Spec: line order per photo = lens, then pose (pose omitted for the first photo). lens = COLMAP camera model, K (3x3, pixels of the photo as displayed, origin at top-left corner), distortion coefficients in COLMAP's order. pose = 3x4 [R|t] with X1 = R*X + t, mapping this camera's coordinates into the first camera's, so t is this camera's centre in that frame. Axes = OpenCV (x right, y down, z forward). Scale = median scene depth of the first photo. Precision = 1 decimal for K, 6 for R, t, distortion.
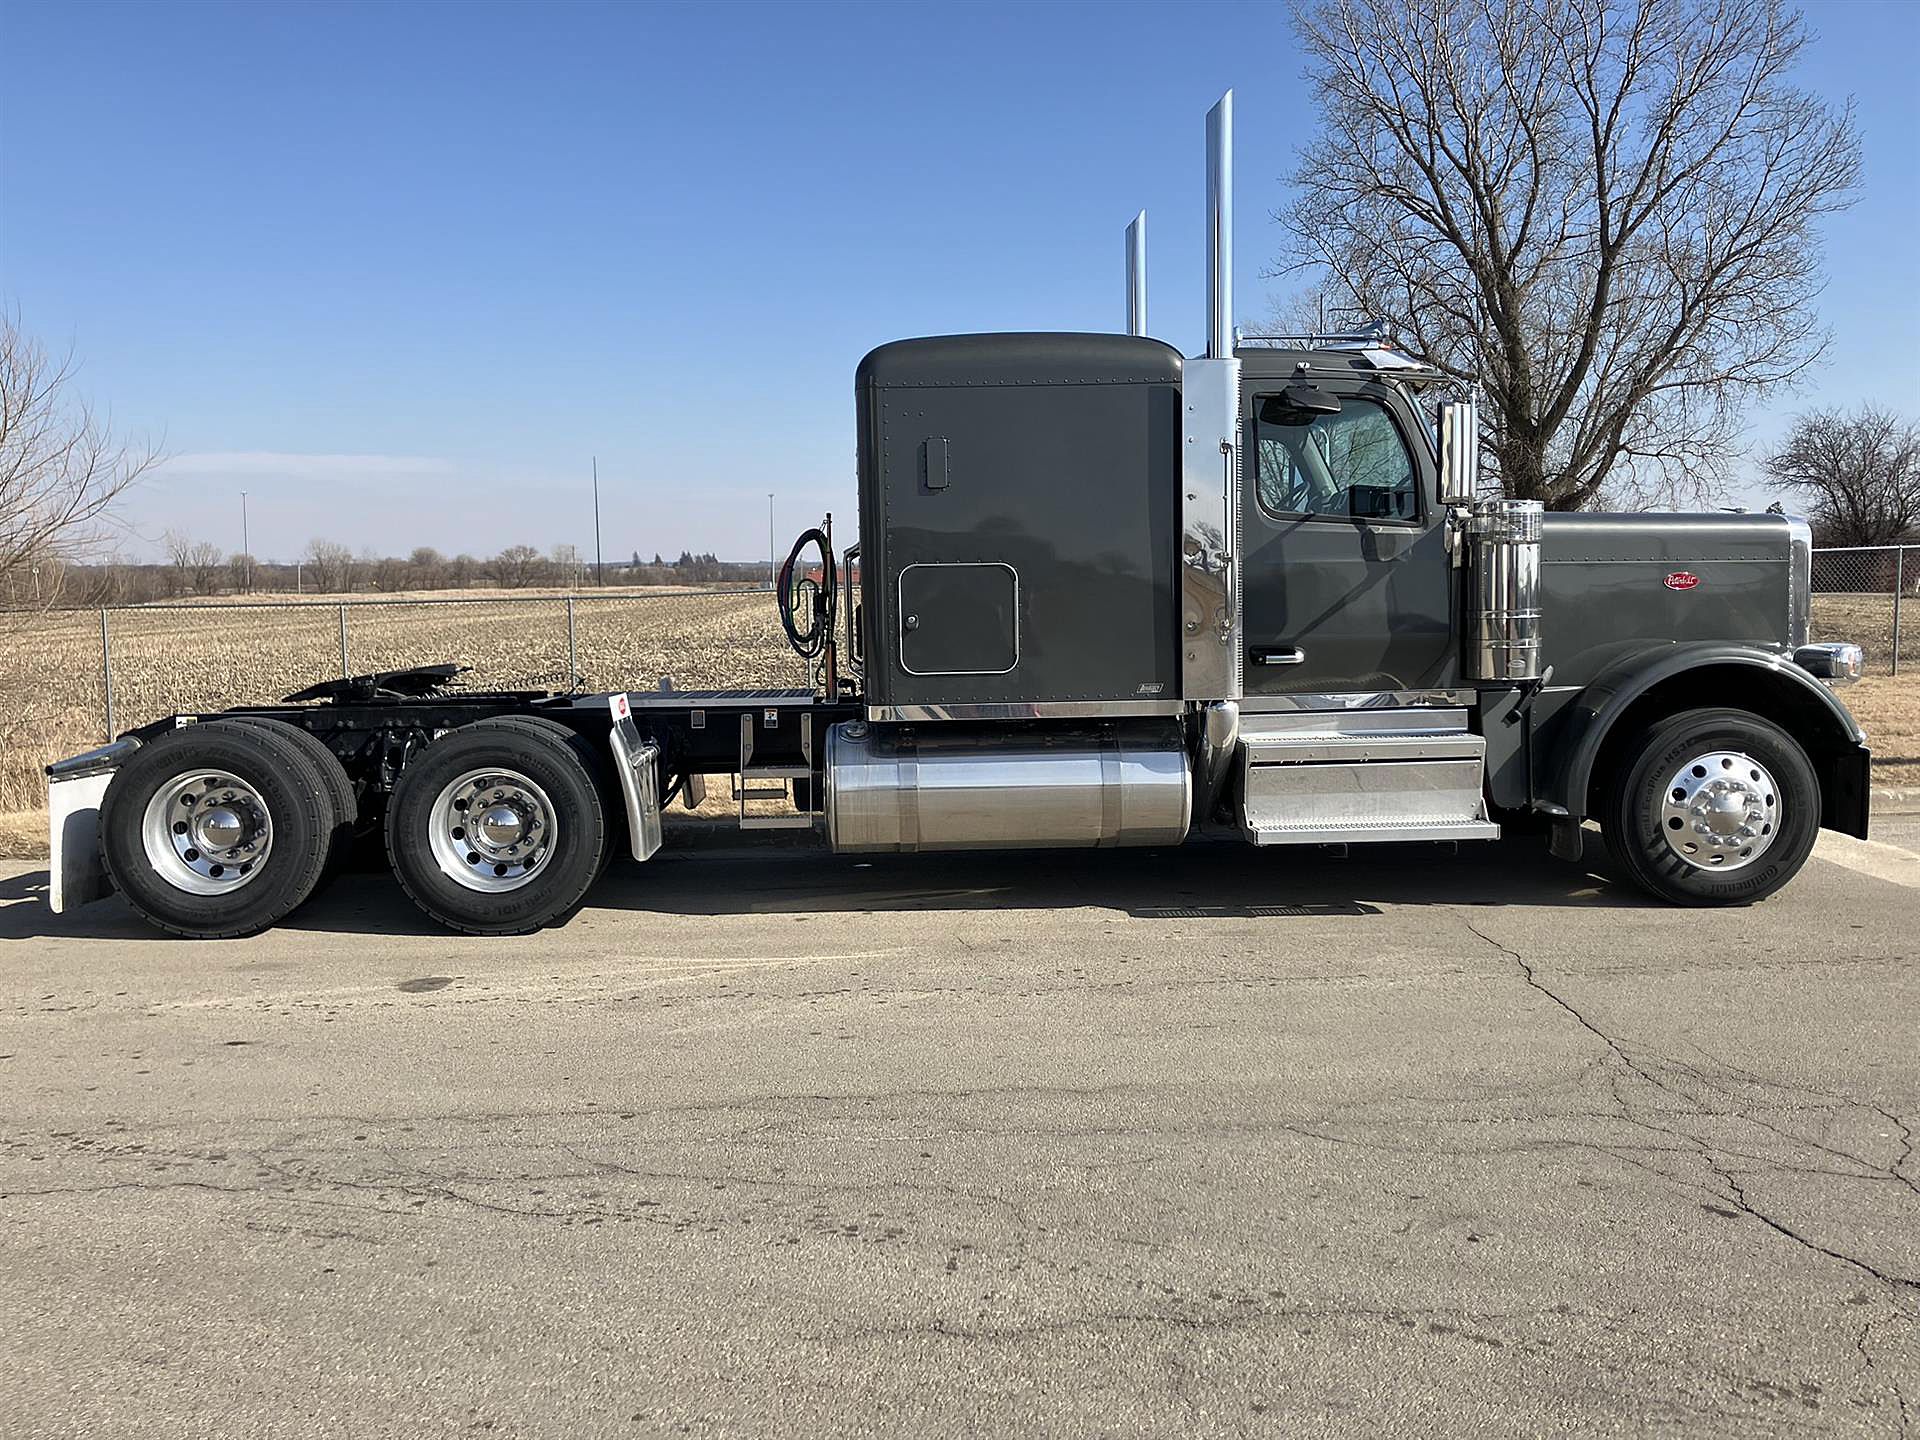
lens RADIAL K [[1601.4, 0, 919.8], [0, 1601.4, 713.1], [0, 0, 1]] dist [-0.004026, -0.001098]
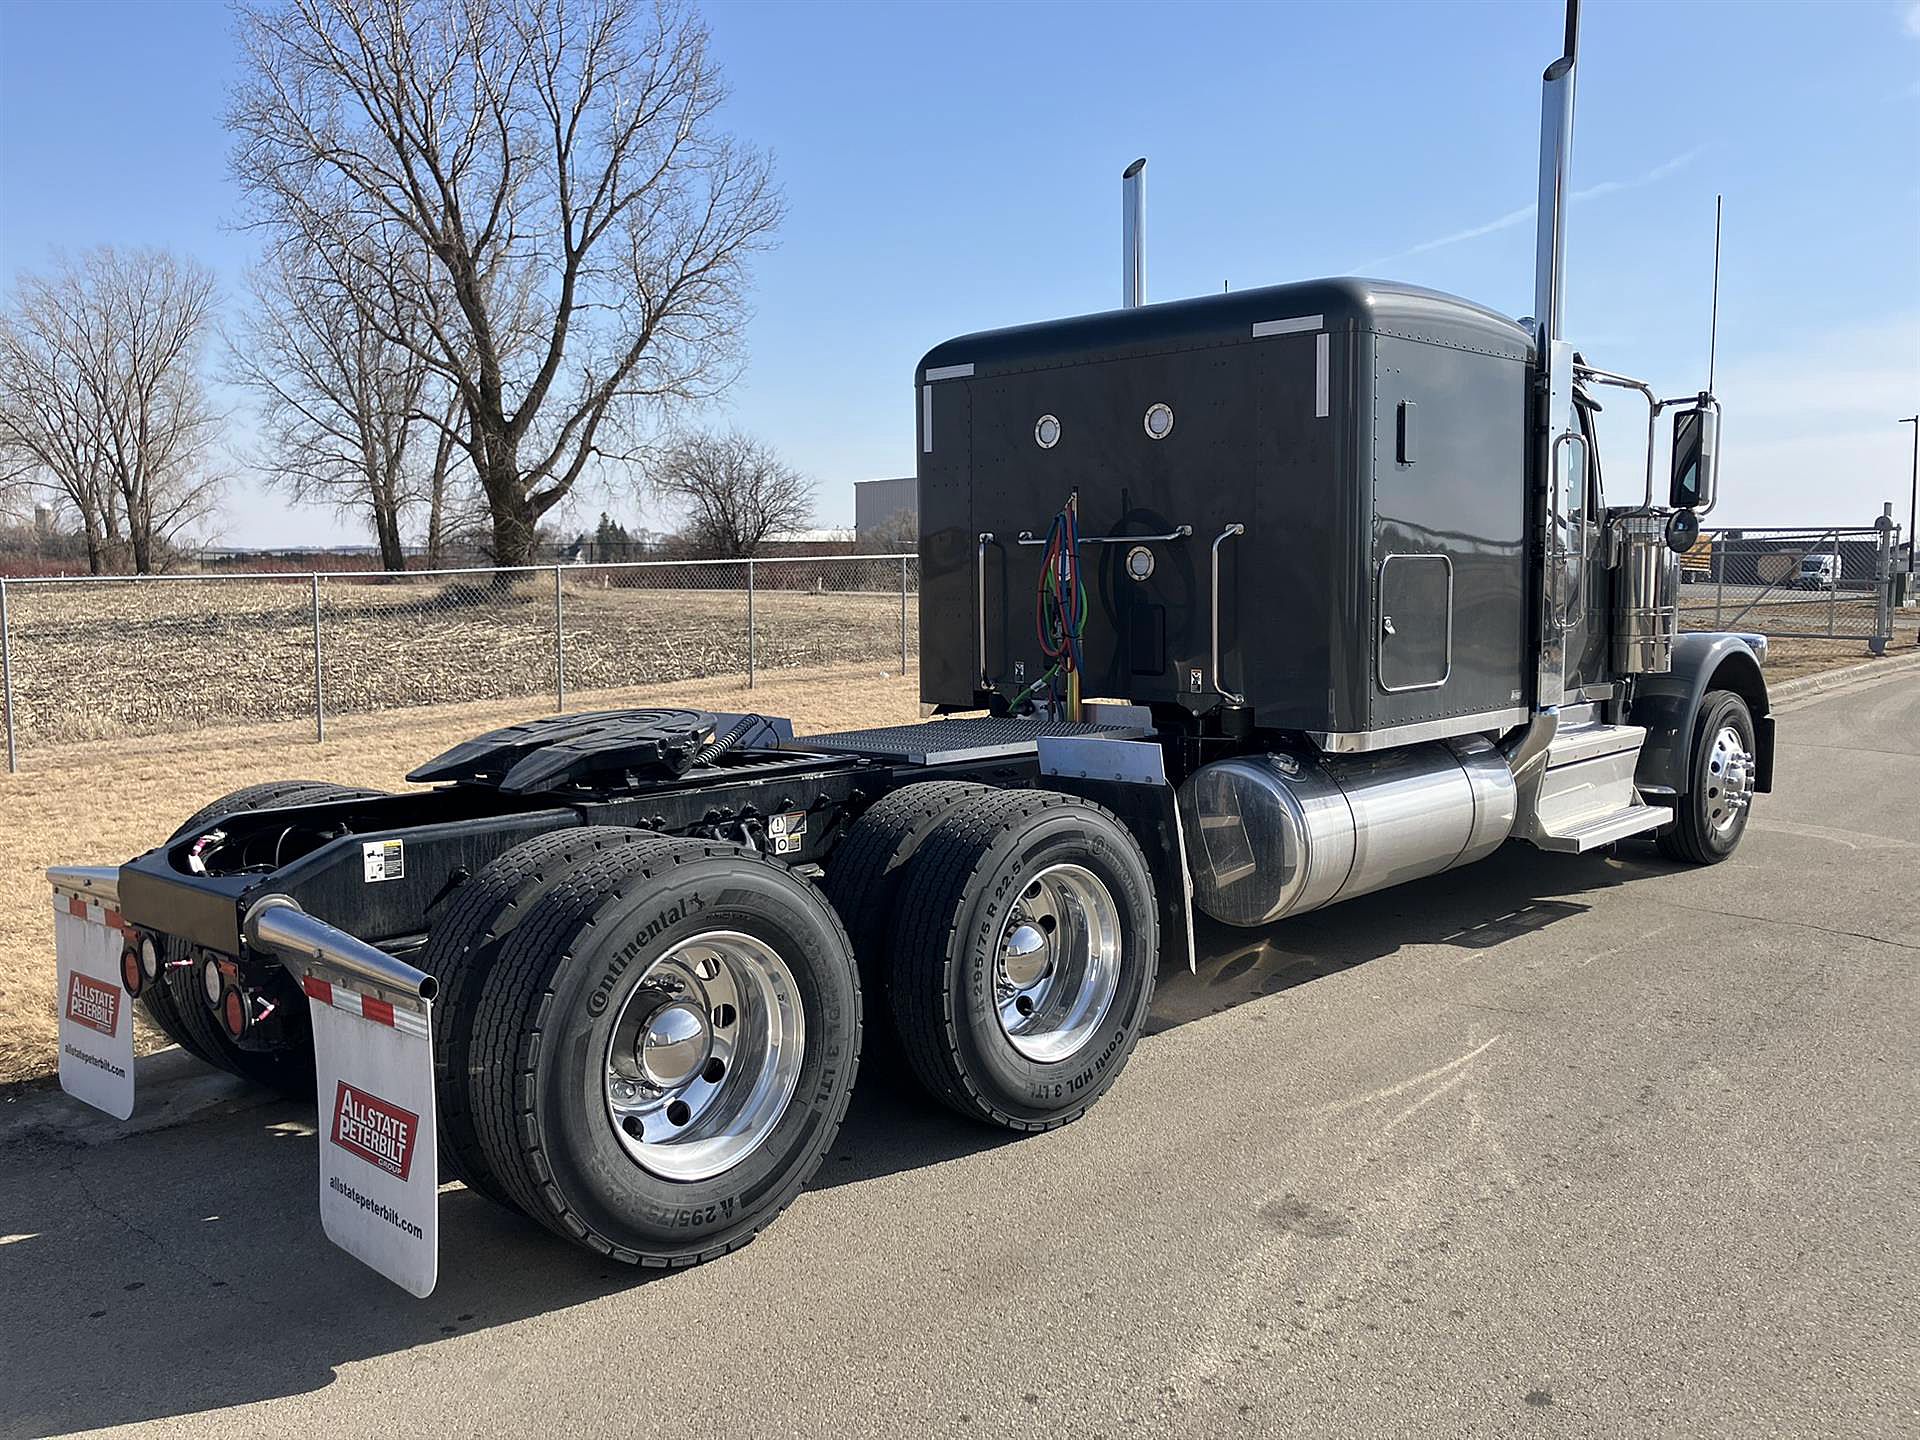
lens RADIAL K [[1601.4, 0, 919.8], [0, 1601.4, 713.1], [0, 0, 1]] dist [-0.004026, -0.001098]
pose [[0.718661, -0.050606, 0.693517, -0.139929], [0.048590, 0.998565, 0.022513, -0.007960], [-0.693661, 0.017518, 0.720089, 0.109080]]
